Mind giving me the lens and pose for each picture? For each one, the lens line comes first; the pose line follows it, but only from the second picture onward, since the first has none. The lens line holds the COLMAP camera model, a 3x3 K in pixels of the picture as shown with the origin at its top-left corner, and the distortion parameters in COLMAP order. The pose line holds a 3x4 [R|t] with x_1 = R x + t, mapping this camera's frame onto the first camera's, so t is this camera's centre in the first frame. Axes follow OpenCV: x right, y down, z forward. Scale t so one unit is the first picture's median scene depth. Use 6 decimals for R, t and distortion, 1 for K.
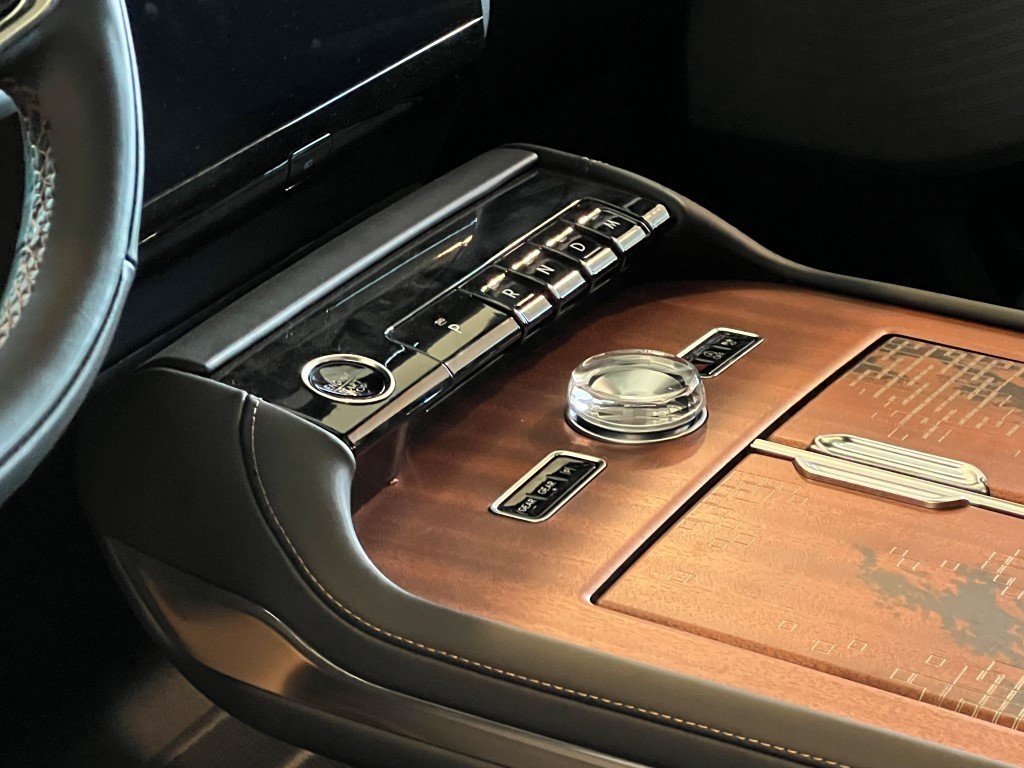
lens RADIAL K [[3010.6, 0, 512.0], [0, 3010.6, 384.0], [0, 0, 1]] dist [0.714325, -0.311138]
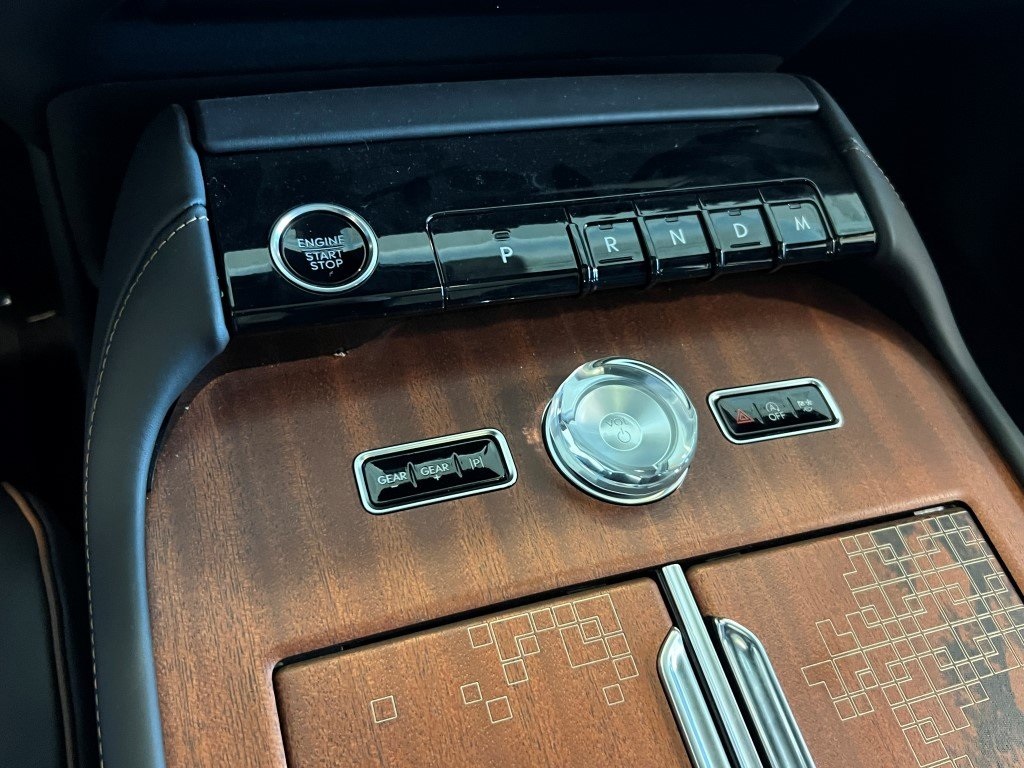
lens RADIAL K [[896.7, 0, 512.0], [0, 896.7, 384.0], [0, 0, 1]] dist [0.128219, -0.199766]
pose [[0.720646, 0.639639, -0.267454, 0.079304], [-0.454596, 0.727213, 0.514298, -0.127231], [0.523461, -0.249043, 0.814841, 0.738850]]
